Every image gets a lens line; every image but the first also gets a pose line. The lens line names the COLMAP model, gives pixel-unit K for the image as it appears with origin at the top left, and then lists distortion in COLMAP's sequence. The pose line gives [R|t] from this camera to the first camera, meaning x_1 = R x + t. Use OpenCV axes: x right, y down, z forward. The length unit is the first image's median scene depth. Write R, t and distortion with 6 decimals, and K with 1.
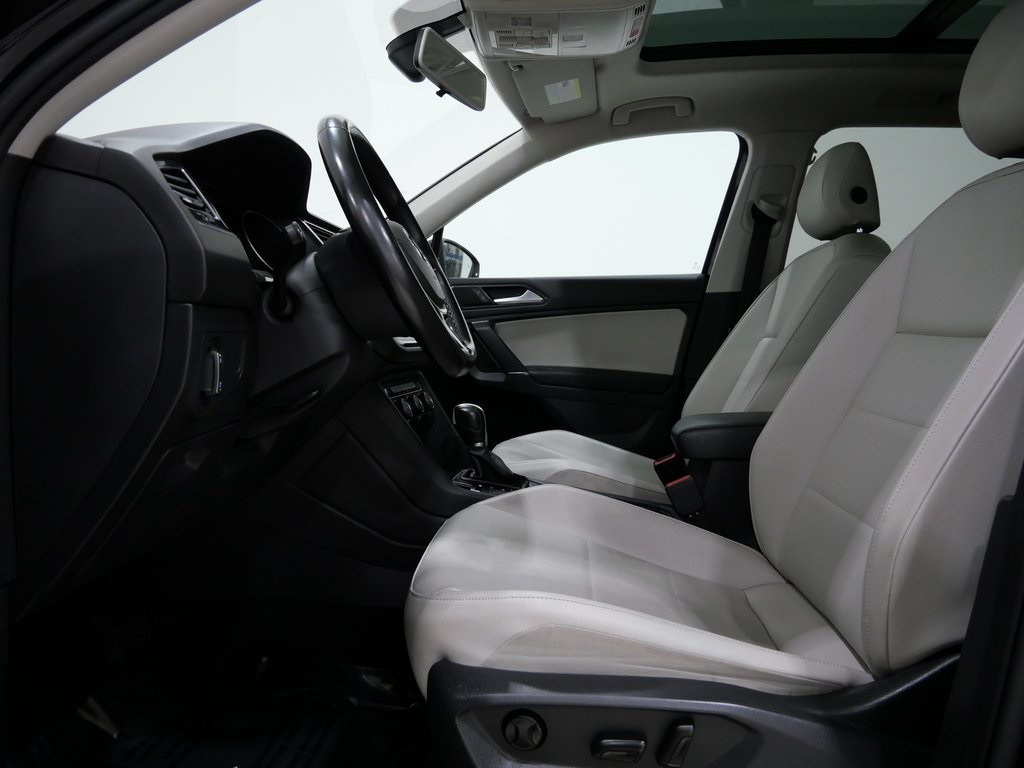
lens RADIAL K [[778.1, 0, 511.9], [0, 778.1, 381.8], [0, 0, 1]] dist [-0.014859, 0.009696]
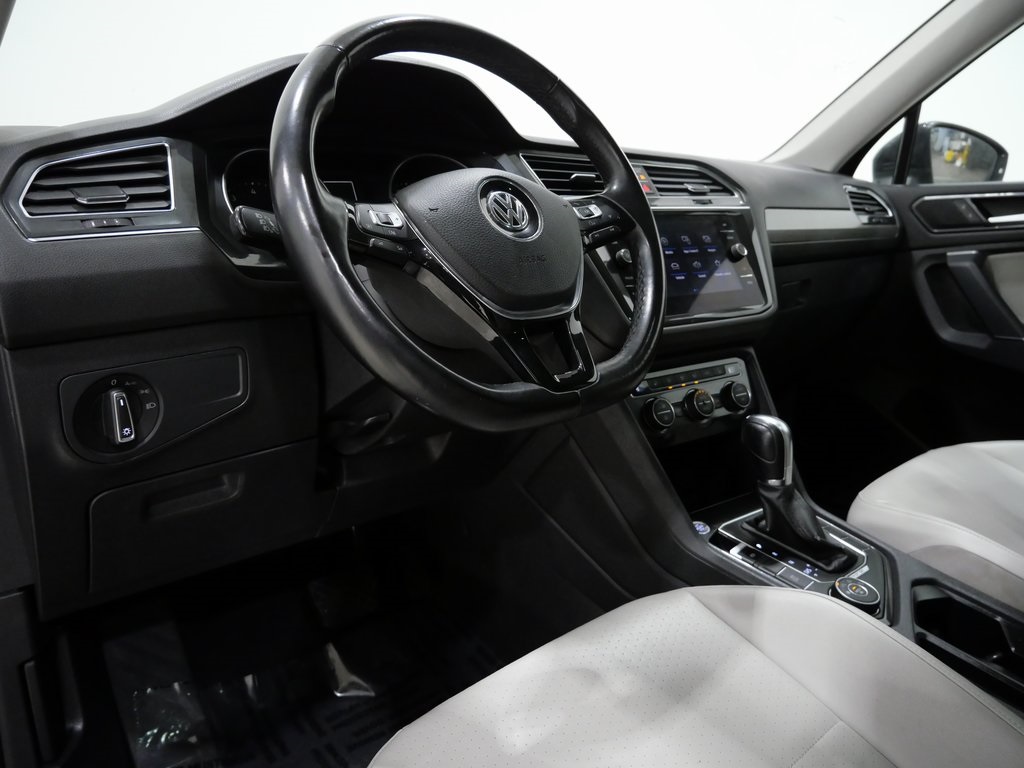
lens RADIAL K [[778.1, 0, 512.4], [0, 778.1, 385.7], [0, 0, 1]] dist [-0.014859, 0.009696]
pose [[0.687737, 0.150093, -0.710275, 0.176326], [-0.028033, 0.983154, 0.180614, -0.075228], [0.725419, -0.104304, 0.680359, 0.286166]]
